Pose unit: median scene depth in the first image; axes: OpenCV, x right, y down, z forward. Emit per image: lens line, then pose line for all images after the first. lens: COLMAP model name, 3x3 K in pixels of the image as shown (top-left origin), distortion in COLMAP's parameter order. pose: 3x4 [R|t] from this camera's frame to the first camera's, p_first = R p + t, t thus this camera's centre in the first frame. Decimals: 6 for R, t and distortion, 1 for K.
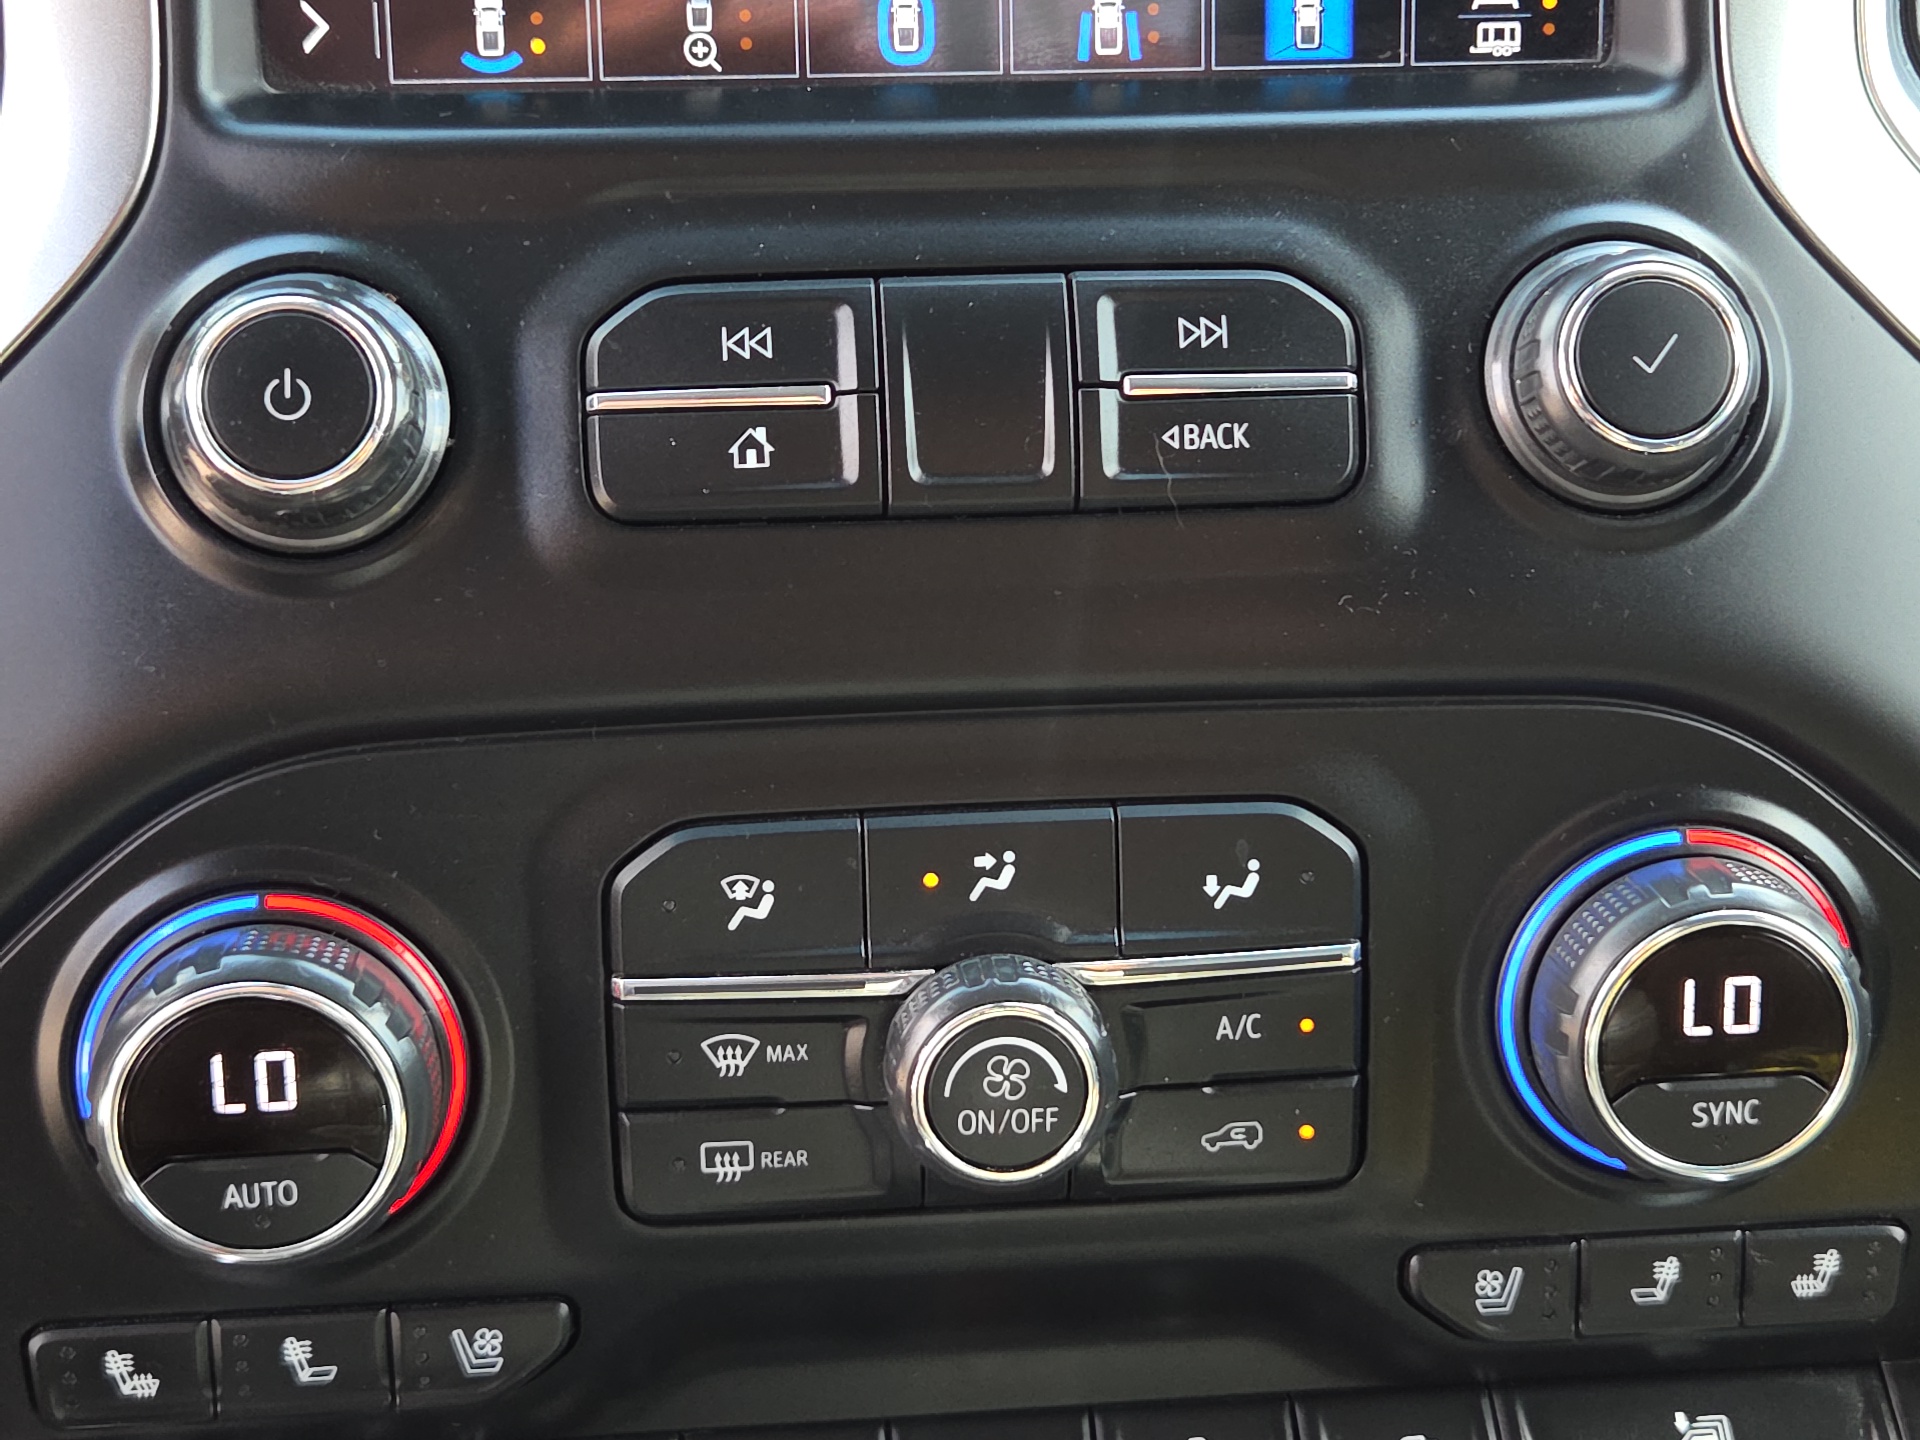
lens RADIAL K [[2759.8, 0, 964.8], [0, 2759.8, 677.1], [0, 0, 1]] dist [0.037891, 0.000000]
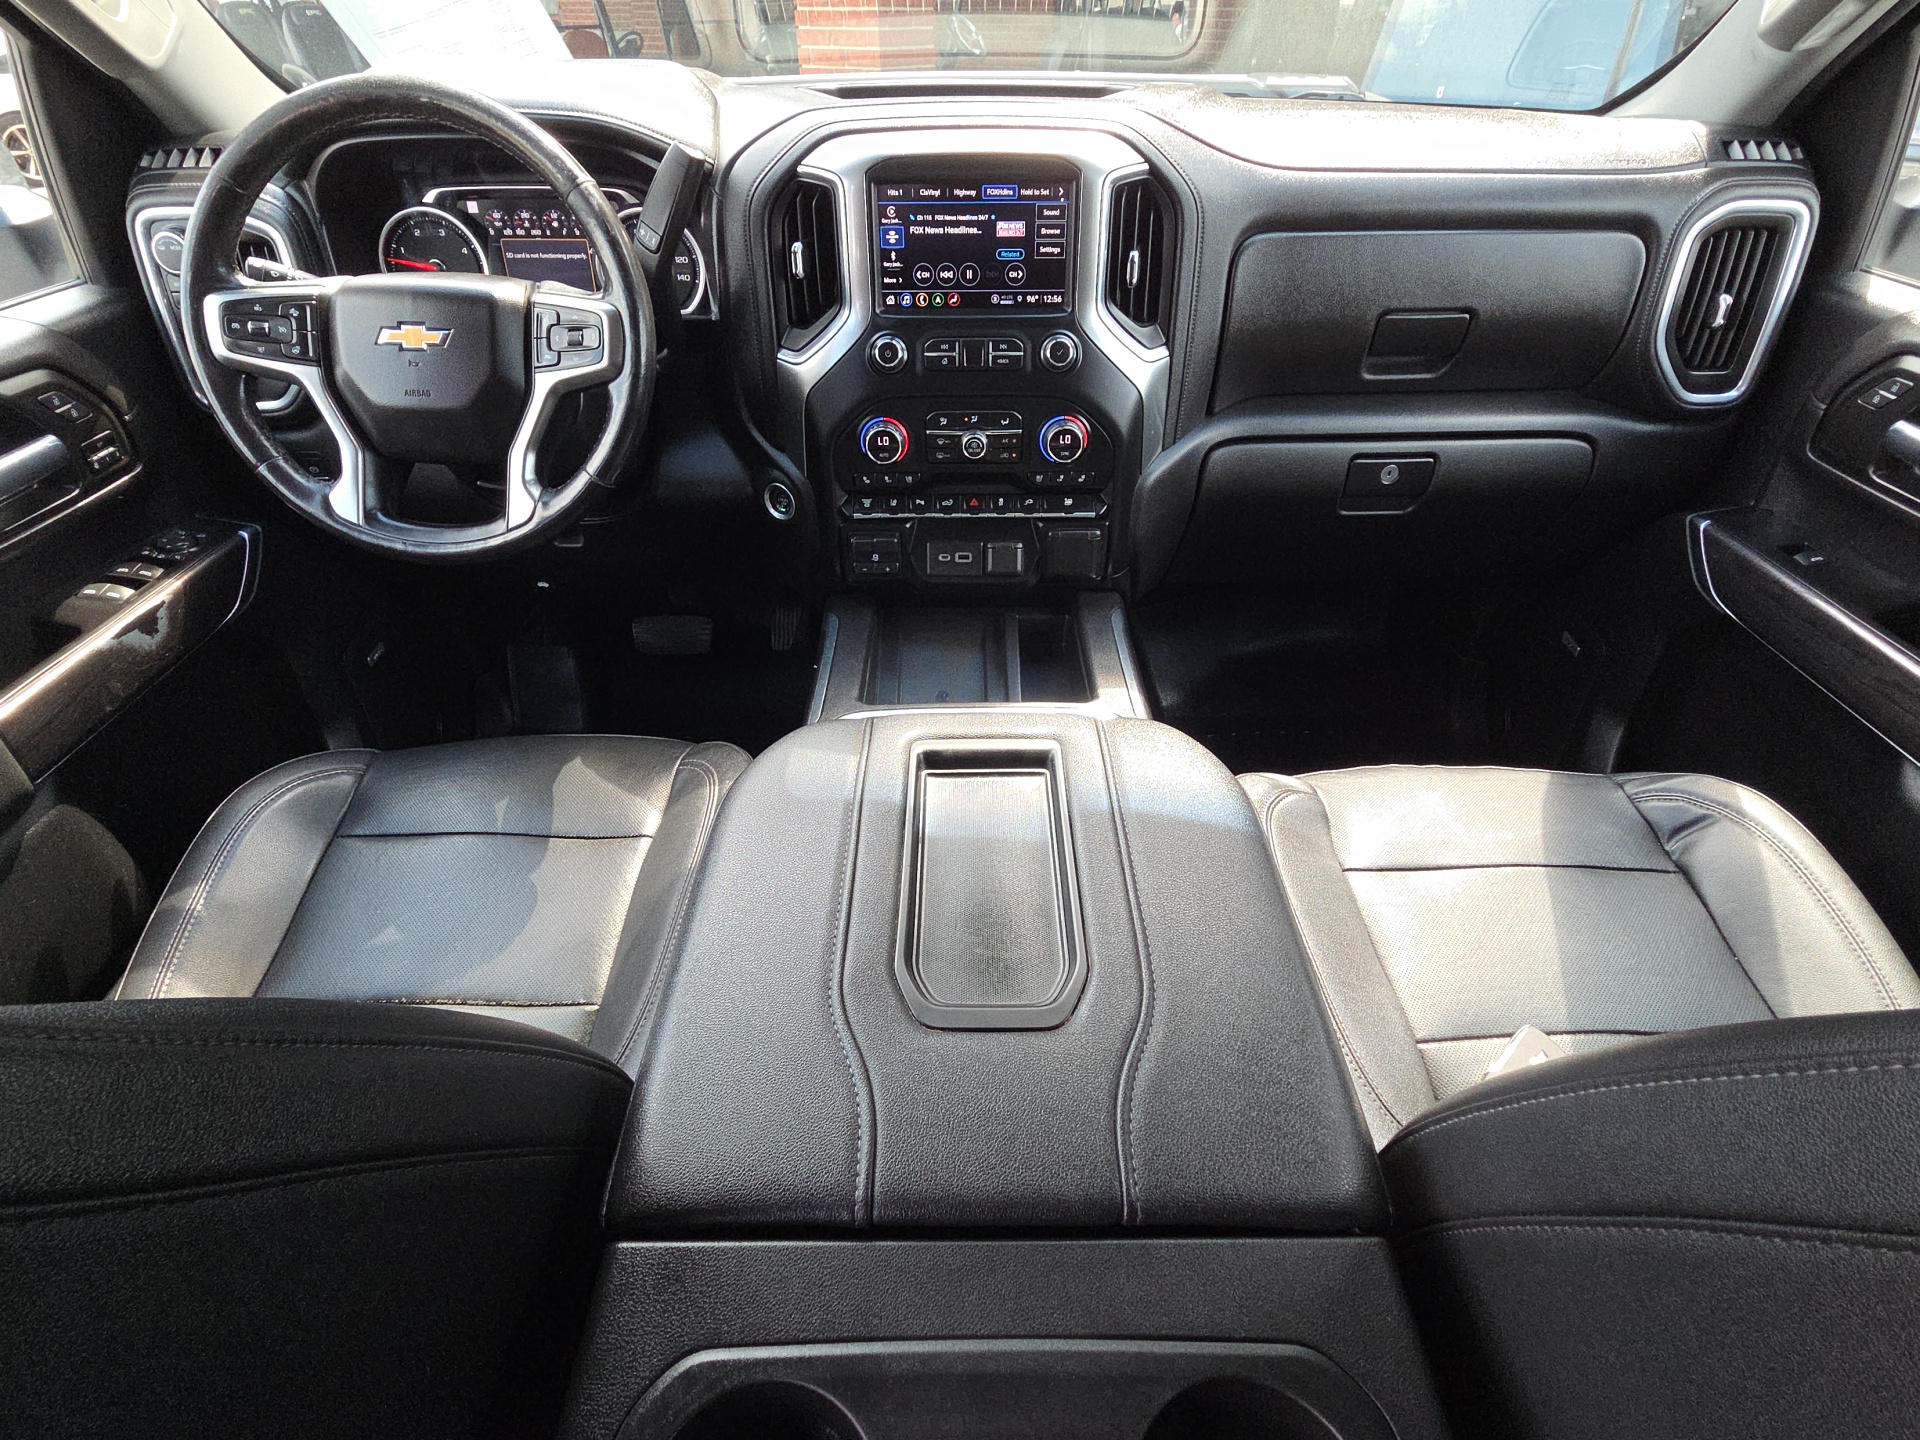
lens RADIAL K [[948.6, 0, 965.7], [0, 948.6, 706.5], [0, 0, 1]] dist [0.009089, -0.004232]
pose [[0.995132, 0.058884, -0.079022, 0.244522], [-0.031259, 0.949059, 0.313545, 0.001642], [0.093459, -0.309549, 0.946279, -1.793620]]
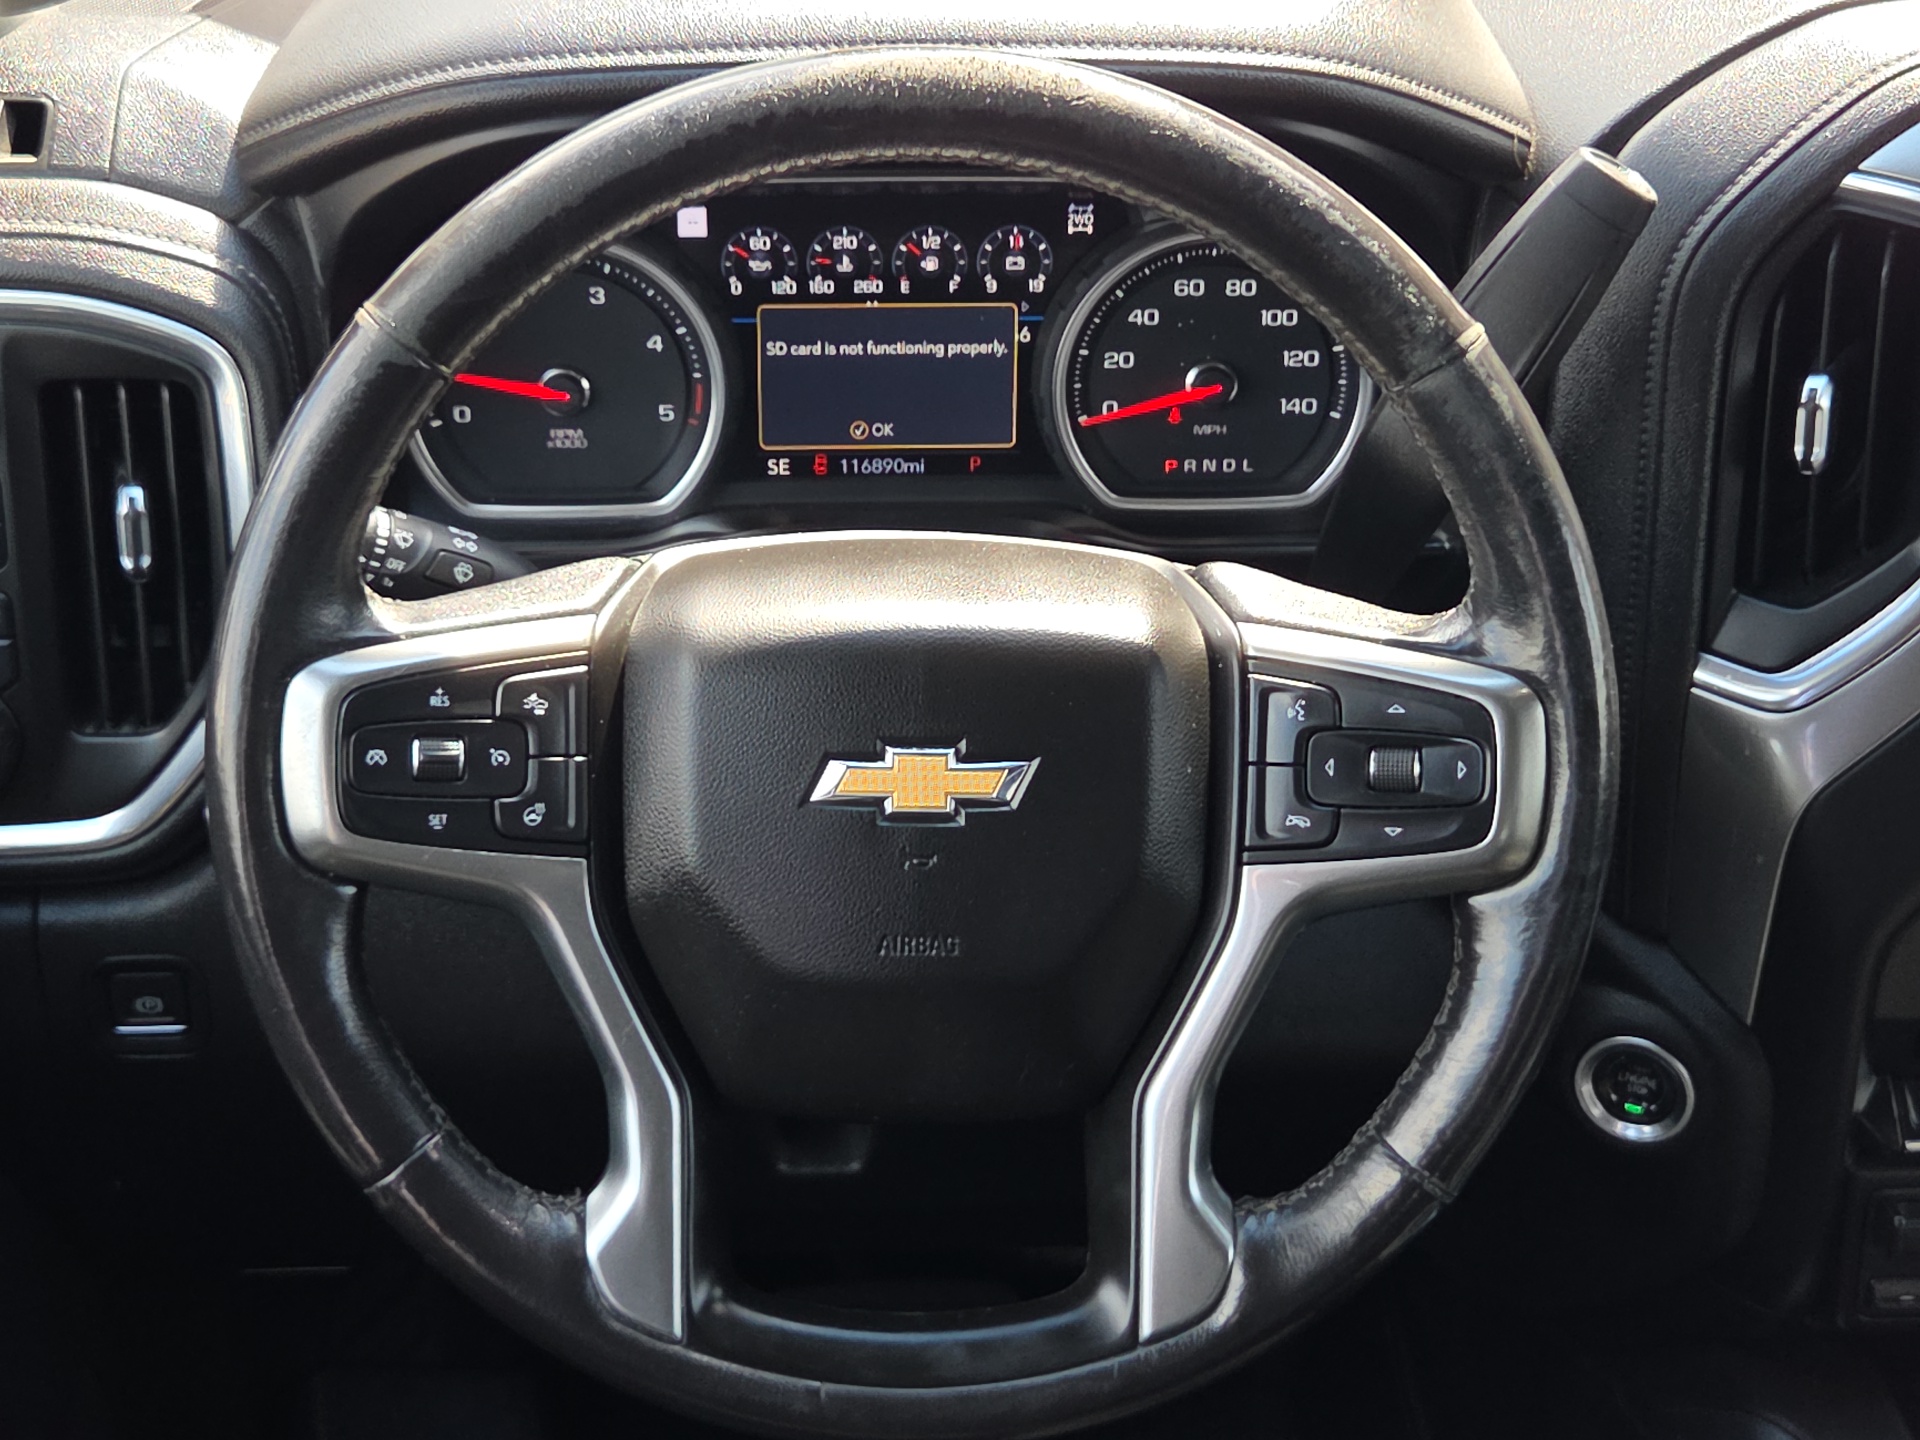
lens RADIAL K [[3042.2, 0, 921.8], [0, 3042.2, 660.4], [0, 0, 1]] dist [0.070343, 0.000000]
pose [[0.998308, 0.032423, -0.048267, -1.158048], [-0.024048, 0.986007, 0.164959, -0.556668], [0.052940, -0.163519, 0.985119, -1.822823]]
